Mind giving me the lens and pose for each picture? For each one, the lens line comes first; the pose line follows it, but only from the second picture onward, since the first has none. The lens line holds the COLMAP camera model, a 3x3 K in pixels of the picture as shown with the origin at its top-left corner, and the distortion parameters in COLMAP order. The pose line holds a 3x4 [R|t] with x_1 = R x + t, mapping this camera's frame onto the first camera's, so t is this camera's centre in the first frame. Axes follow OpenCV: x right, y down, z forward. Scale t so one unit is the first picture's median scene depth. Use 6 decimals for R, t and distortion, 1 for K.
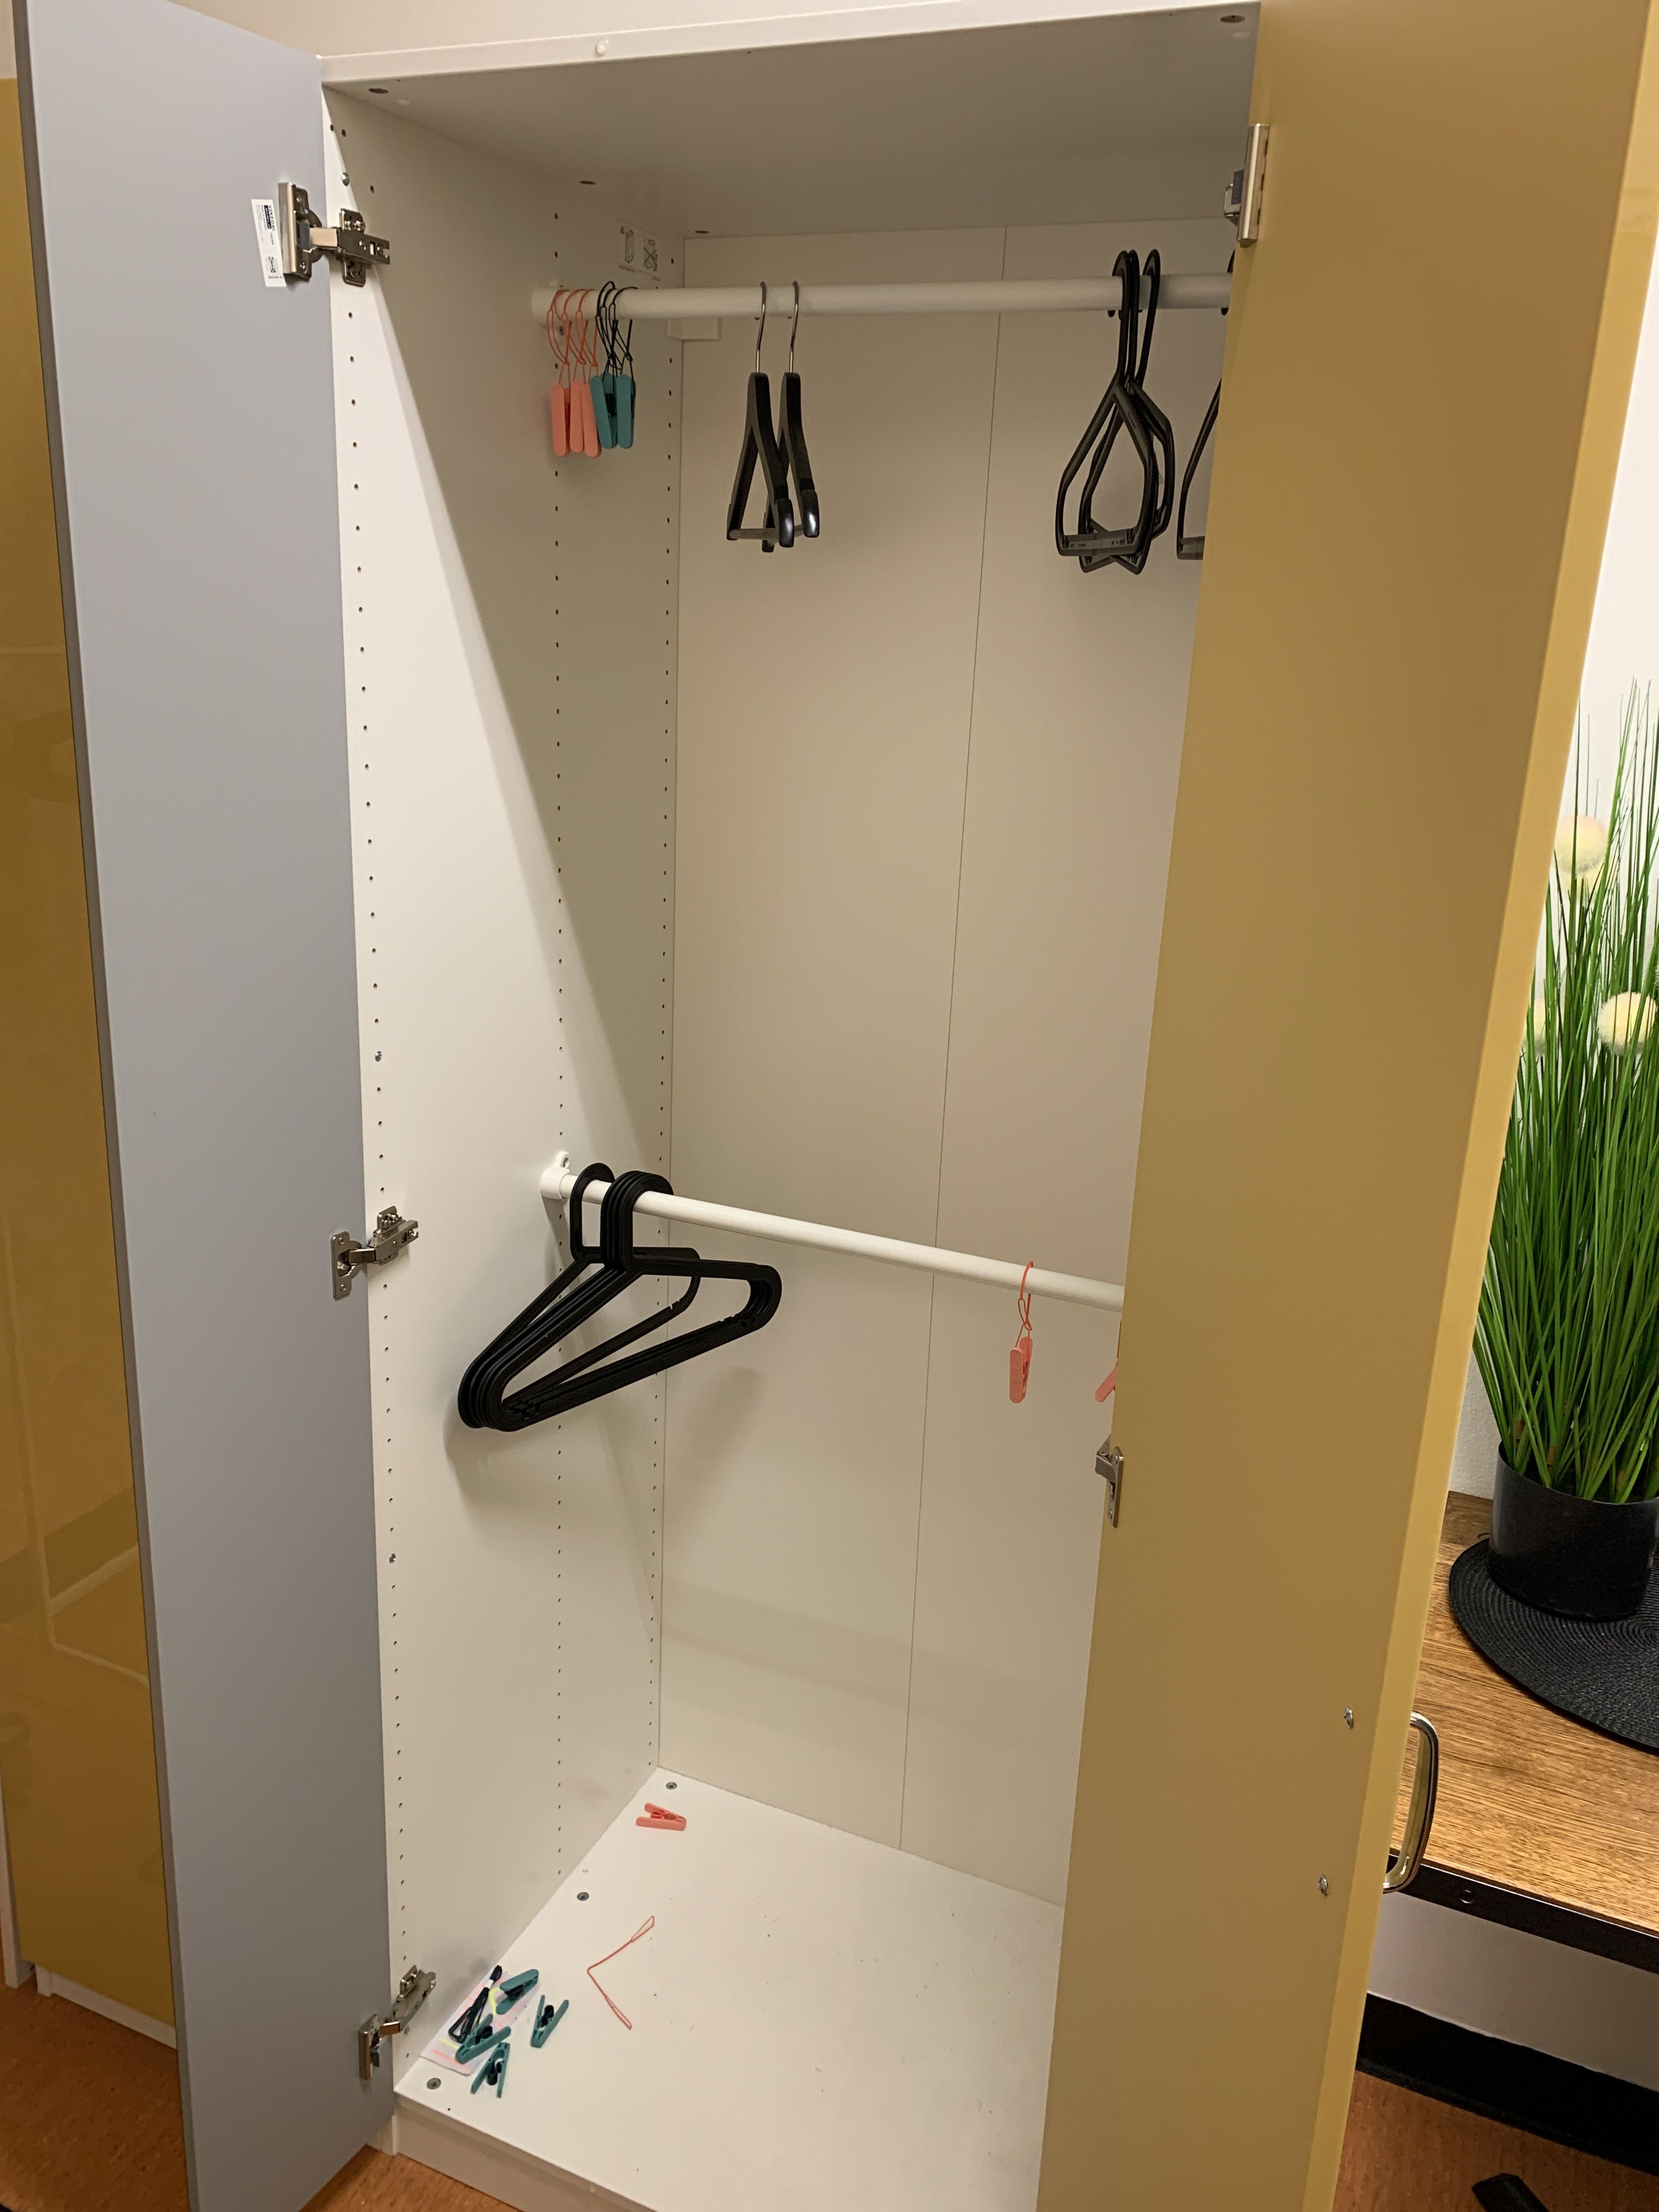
lens RADIAL K [[1718.8, 0, 835.2], [0, 1718.8, 1111.4], [0, 0, 1]] dist [0.029643, -0.008965]
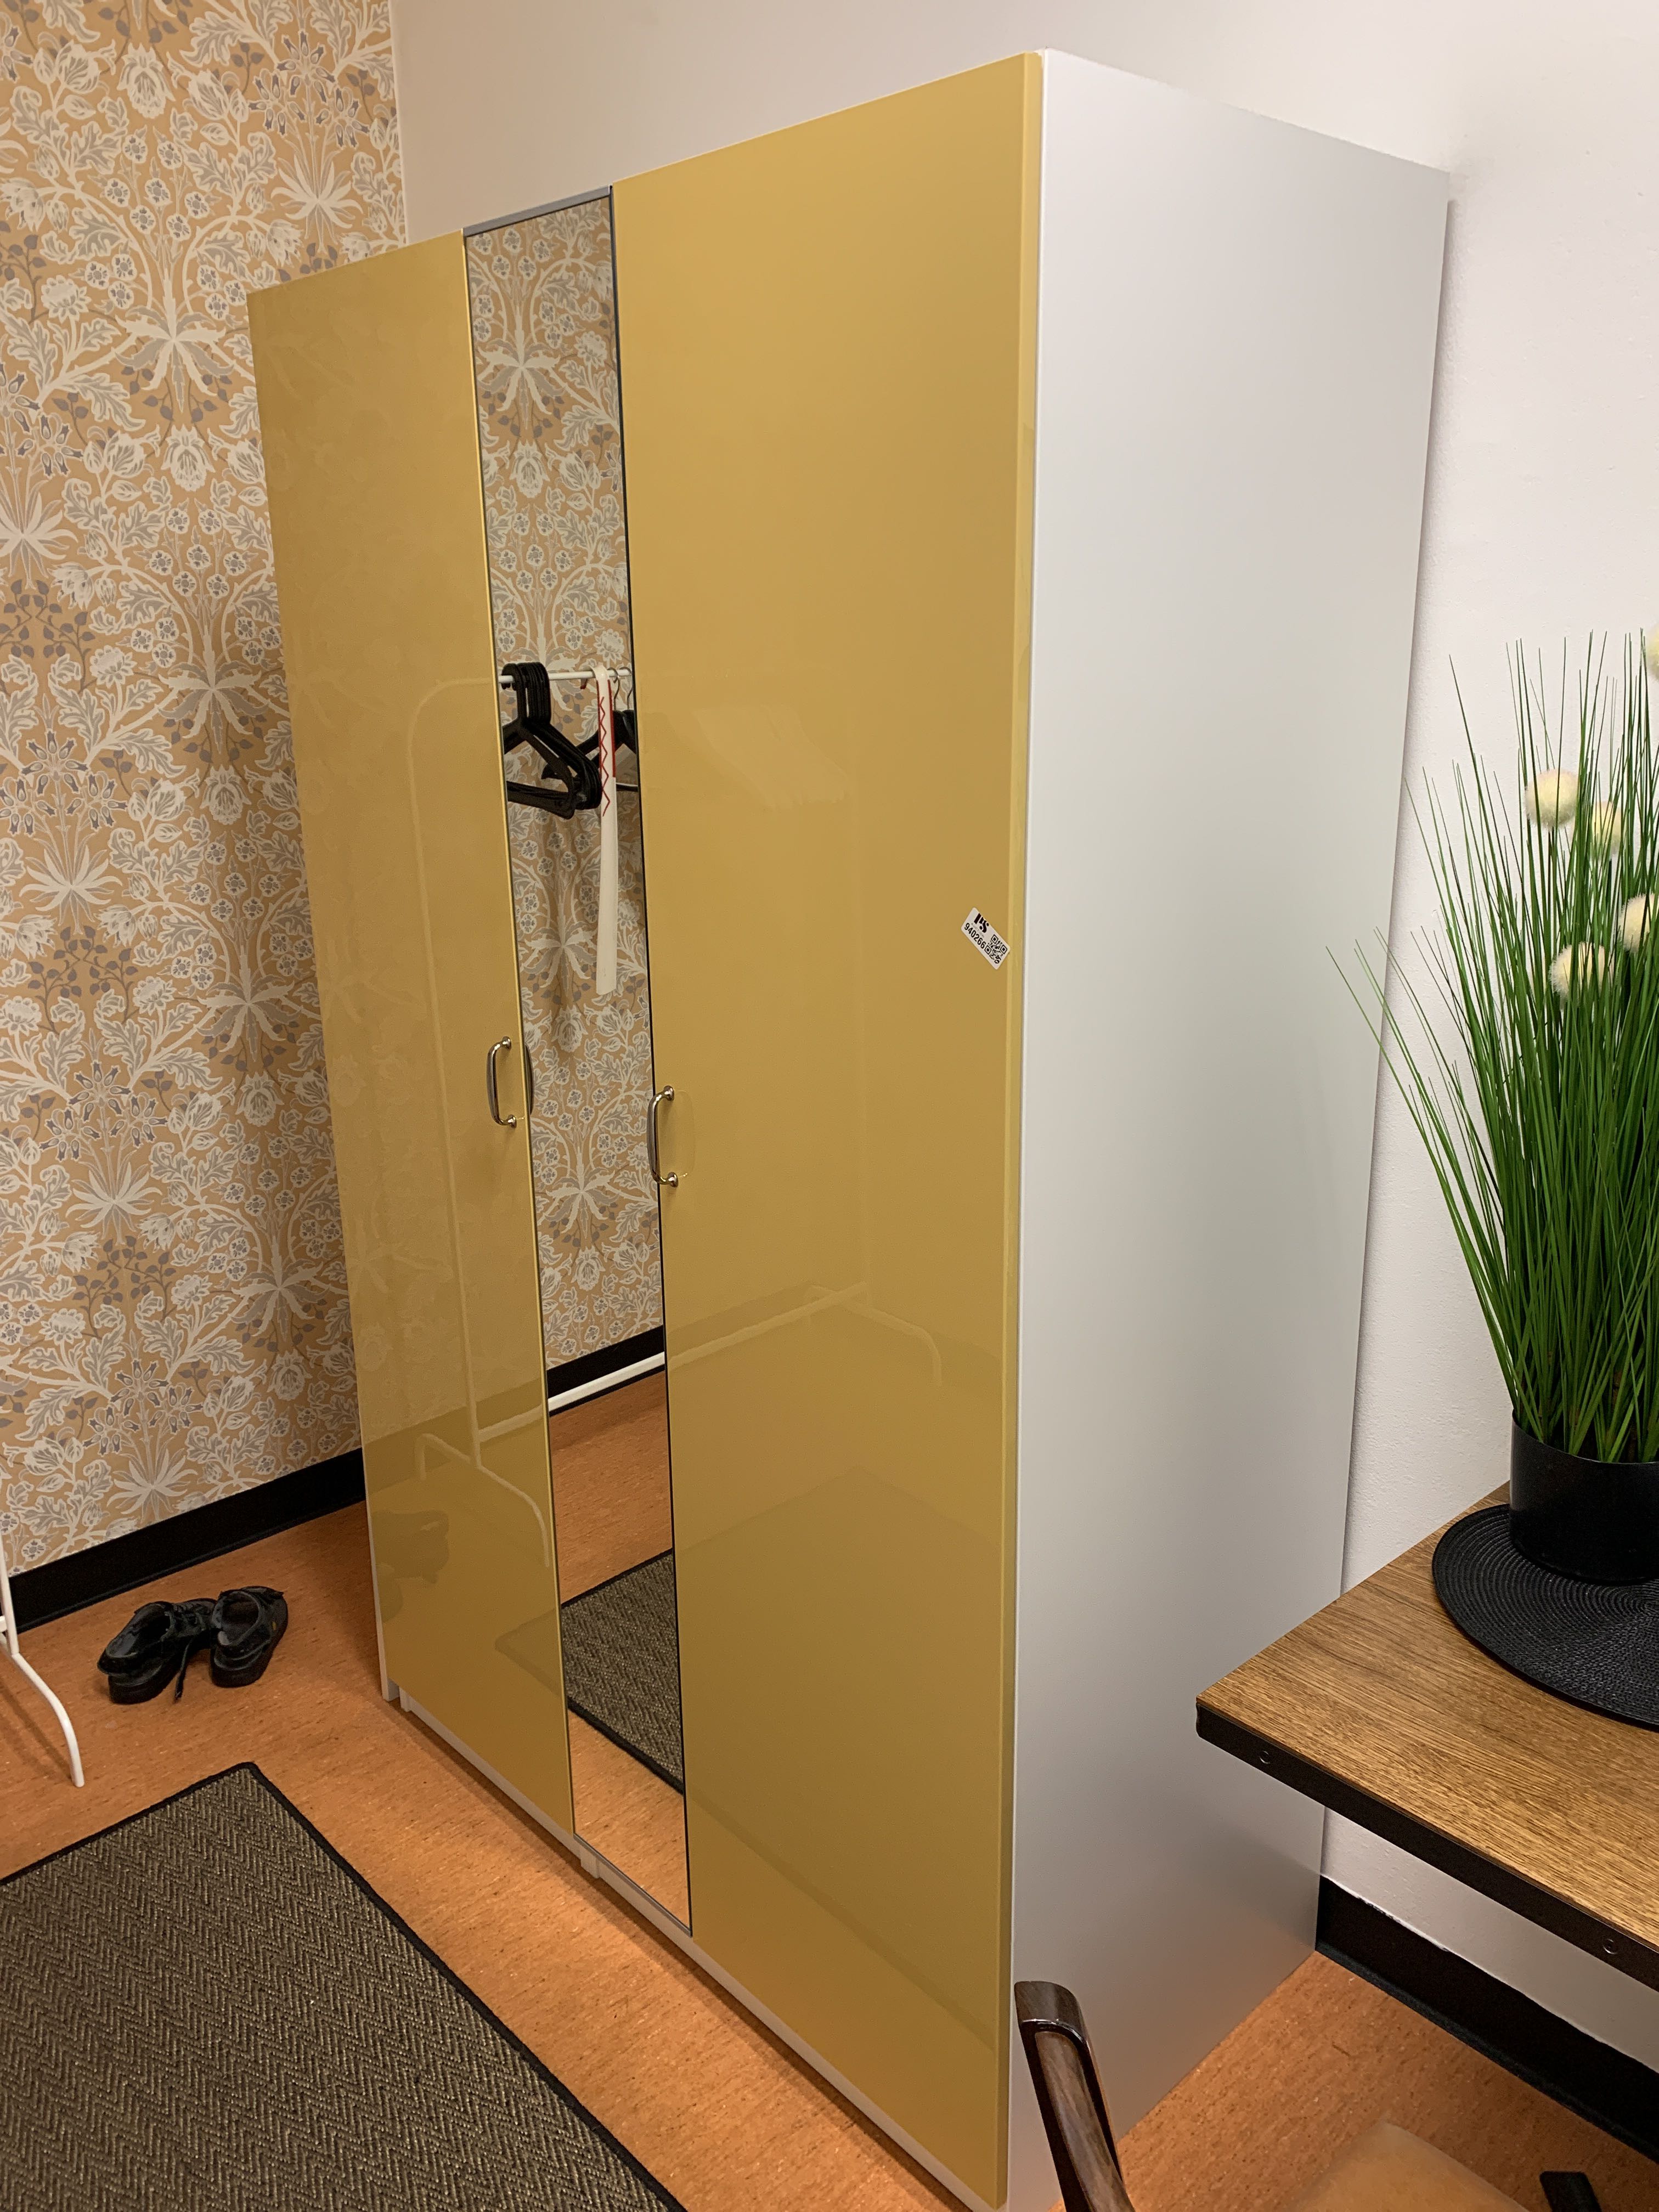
lens RADIAL K [[1718.8, 0, 831.2], [0, 1718.8, 1104.3], [0, 0, 1]] dist [0.029643, -0.008965]
pose [[0.916570, 0.056467, -0.395868, 0.426740], [-0.063942, 0.997937, -0.005700, 0.055468], [0.394729, 0.030536, 0.918290, -0.096210]]
